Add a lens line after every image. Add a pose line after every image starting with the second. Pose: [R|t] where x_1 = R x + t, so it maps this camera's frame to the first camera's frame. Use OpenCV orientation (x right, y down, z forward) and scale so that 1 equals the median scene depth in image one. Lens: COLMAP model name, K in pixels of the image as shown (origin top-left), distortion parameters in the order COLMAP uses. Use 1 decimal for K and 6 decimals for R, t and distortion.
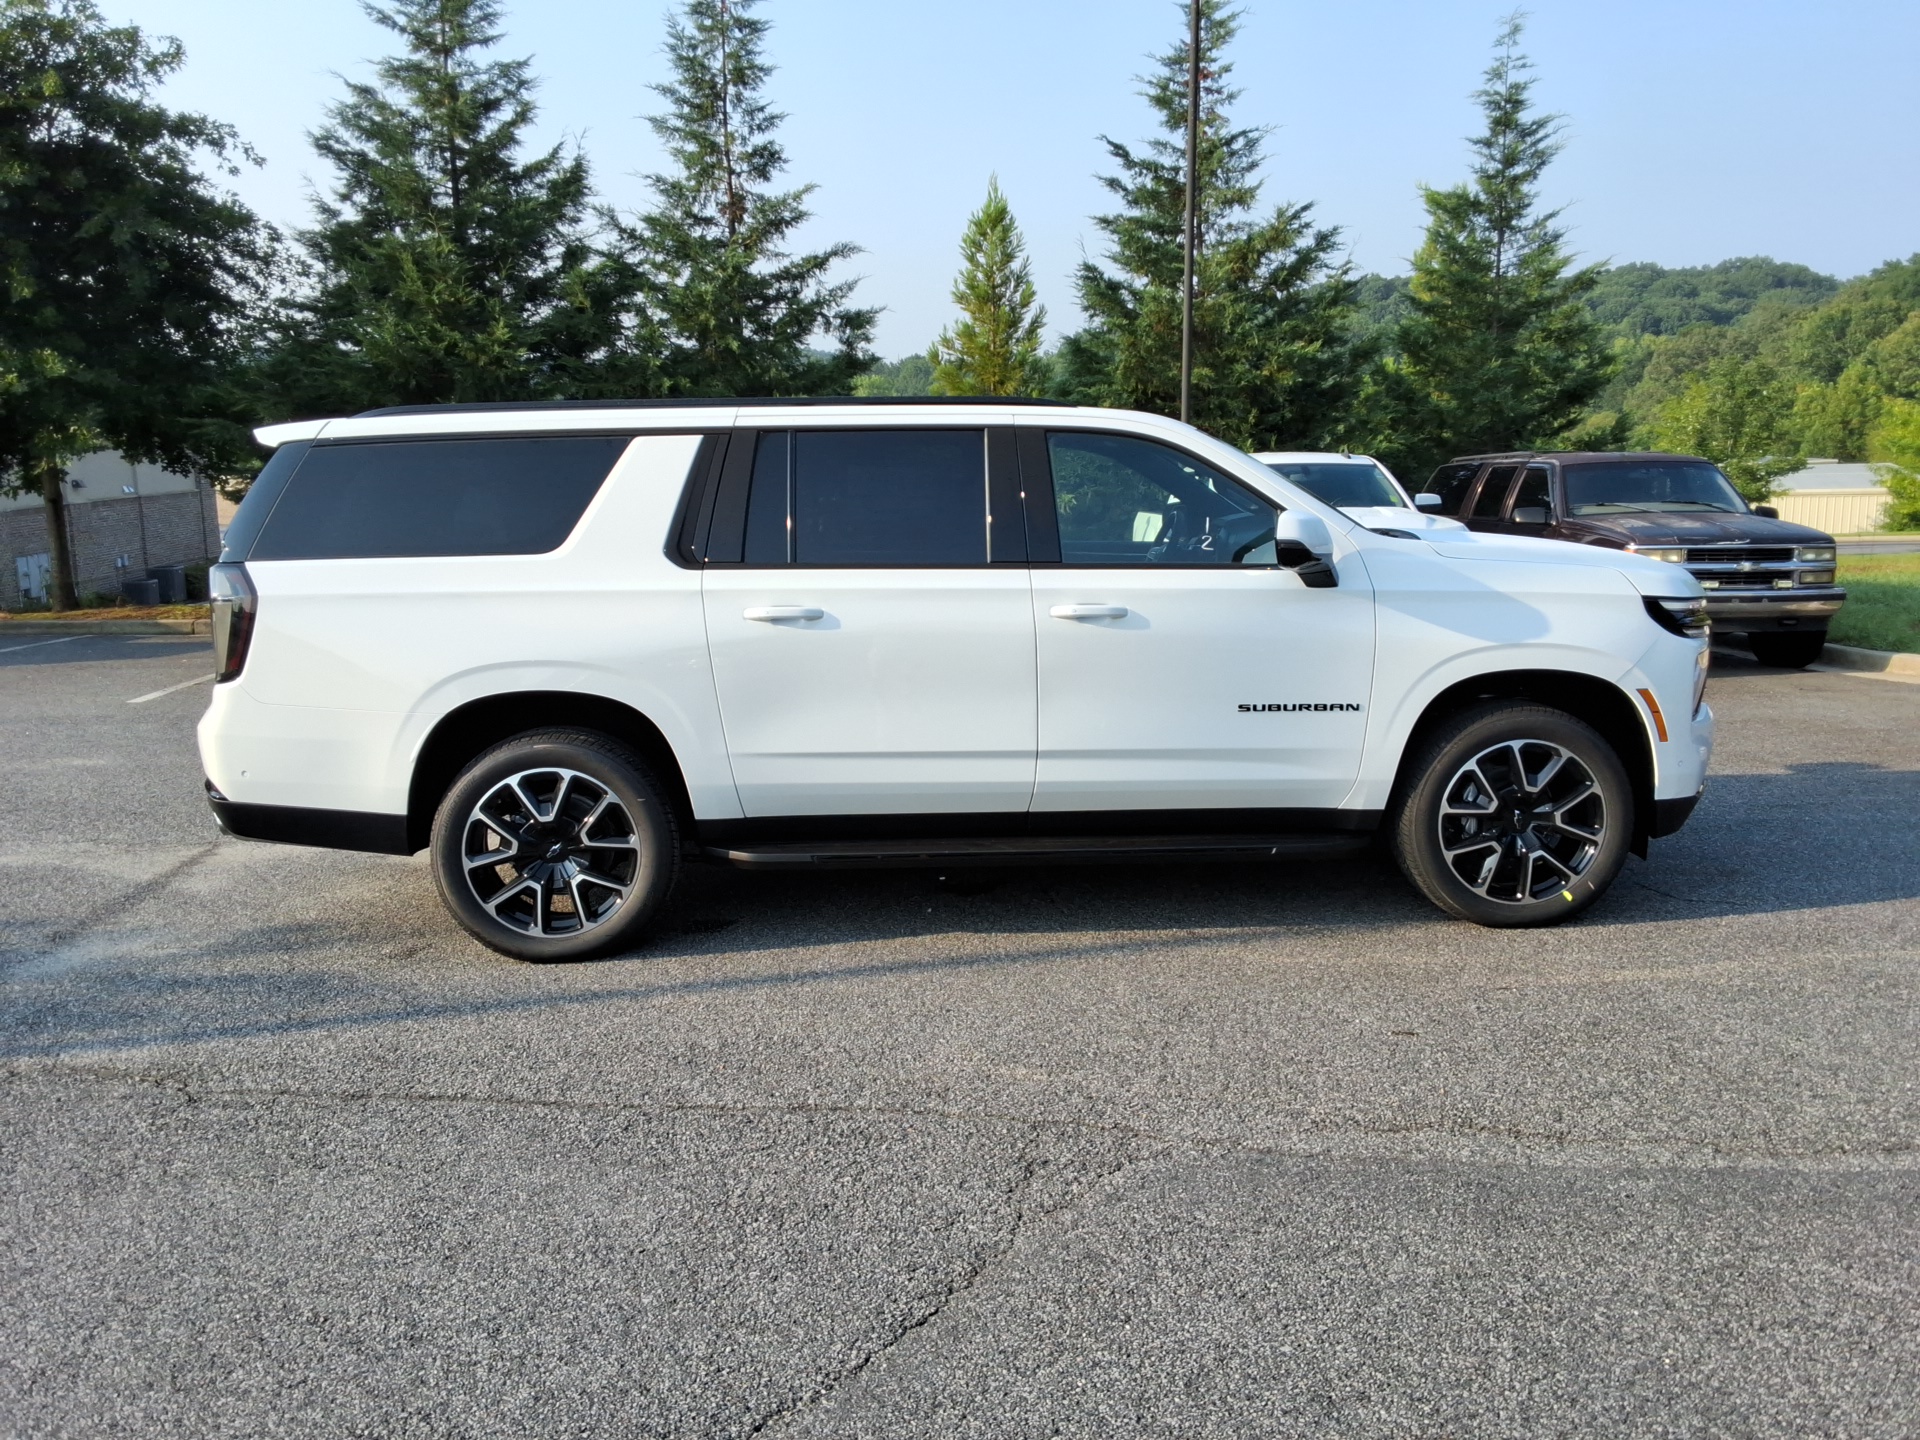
lens RADIAL K [[1538.6, 0, 969.8], [0, 1538.6, 708.9], [0, 0, 1]] dist [0.118466, -0.186079]
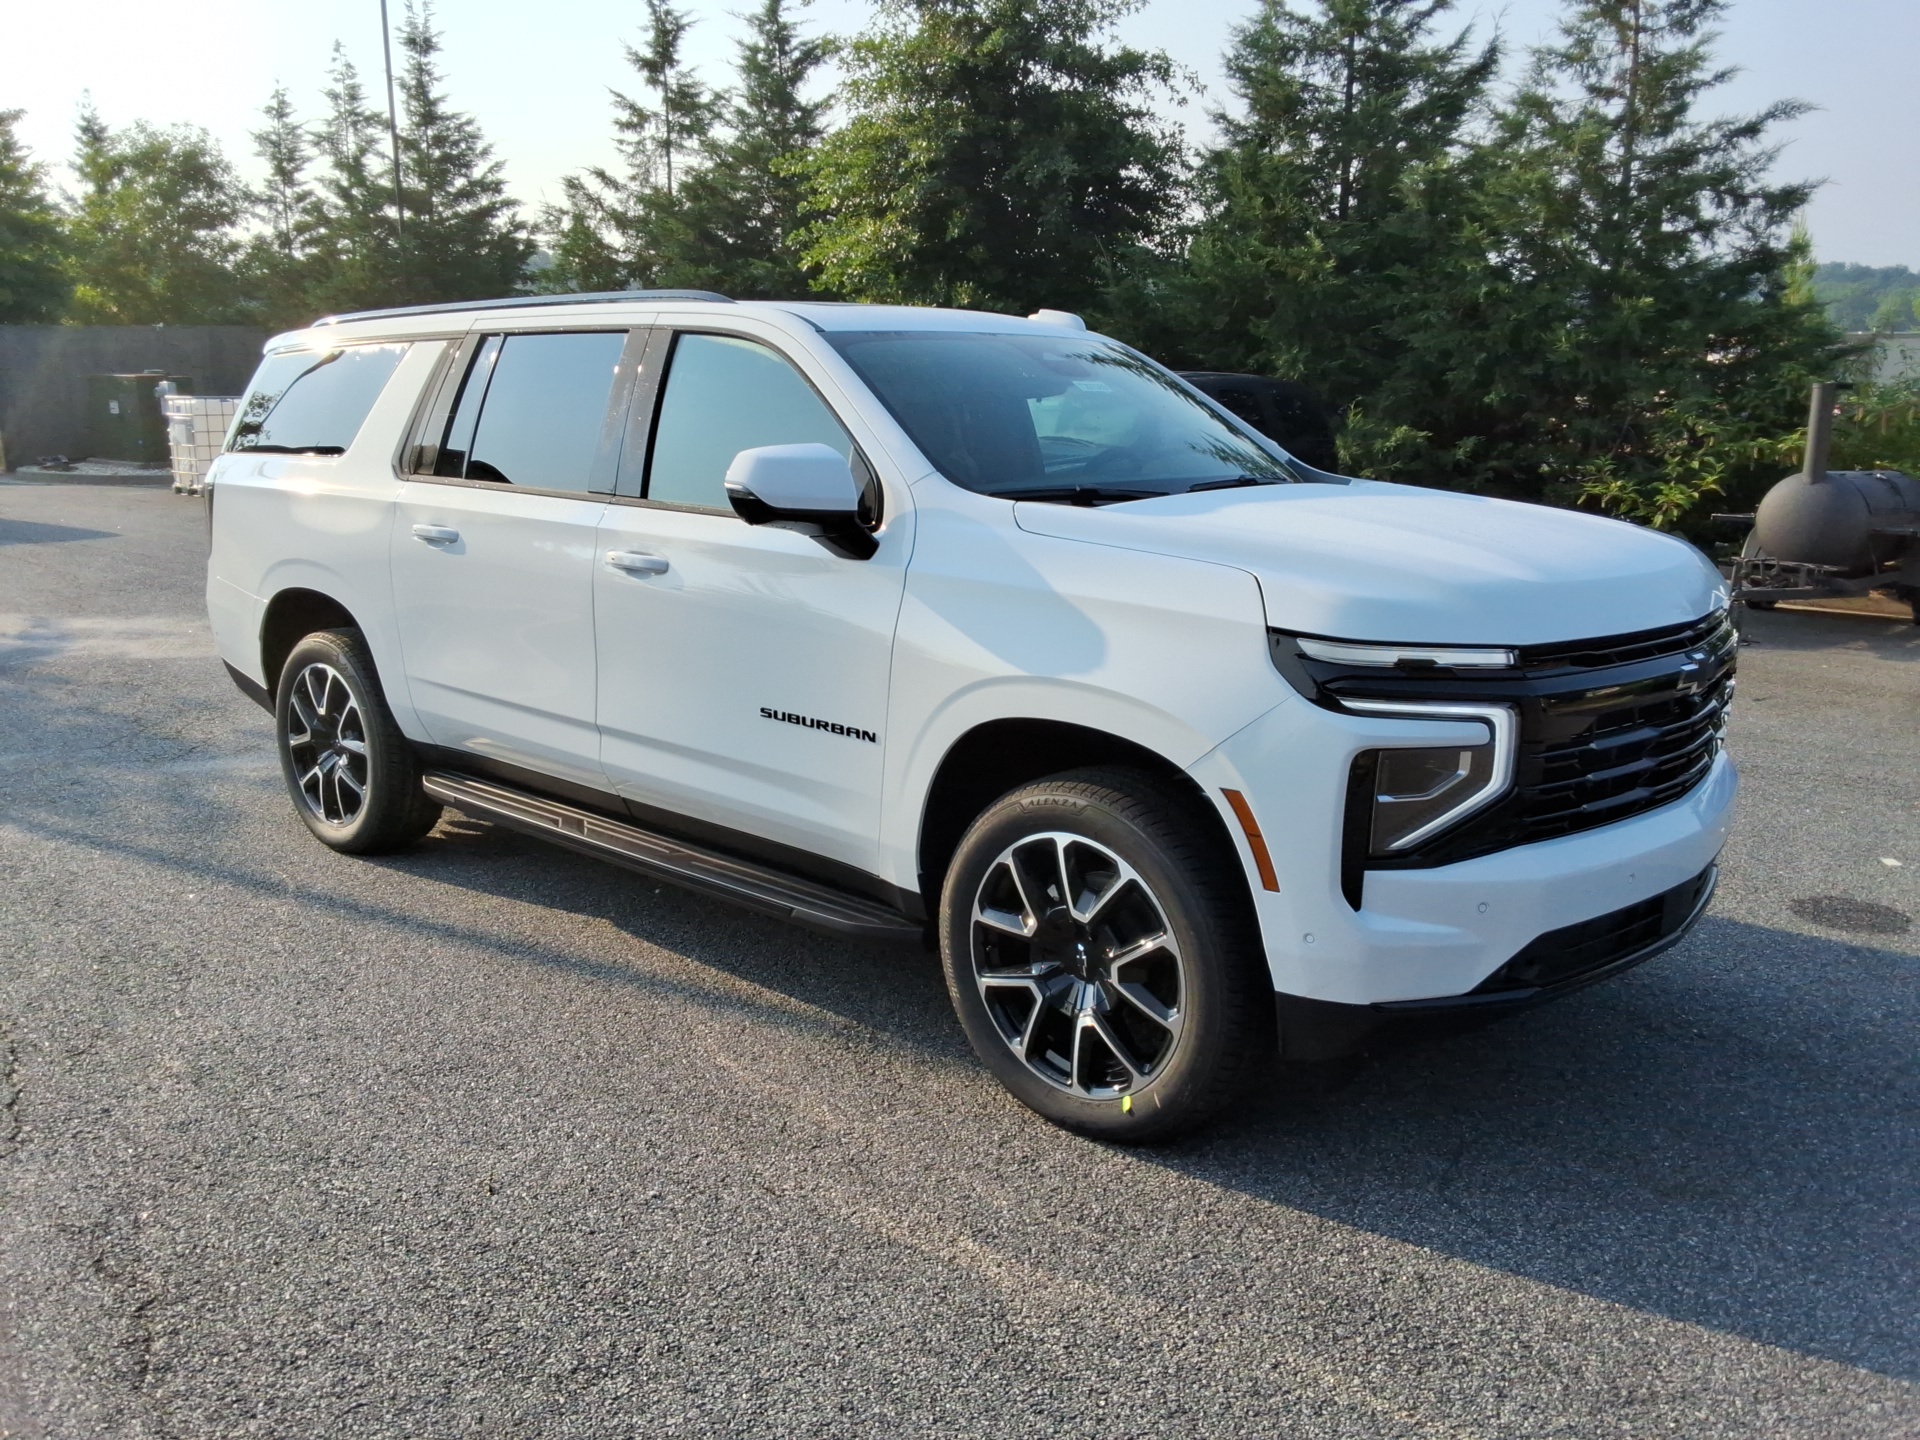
lens RADIAL K [[1533.7, 0, 970.0], [0, 1533.7, 710.5], [0, 0, 1]] dist [0.089321, -0.130454]
pose [[0.711228, 0.155216, -0.685611, 0.733606], [-0.120426, 0.987803, 0.098705, -0.083774], [0.692569, 0.012364, 0.721245, 0.530311]]
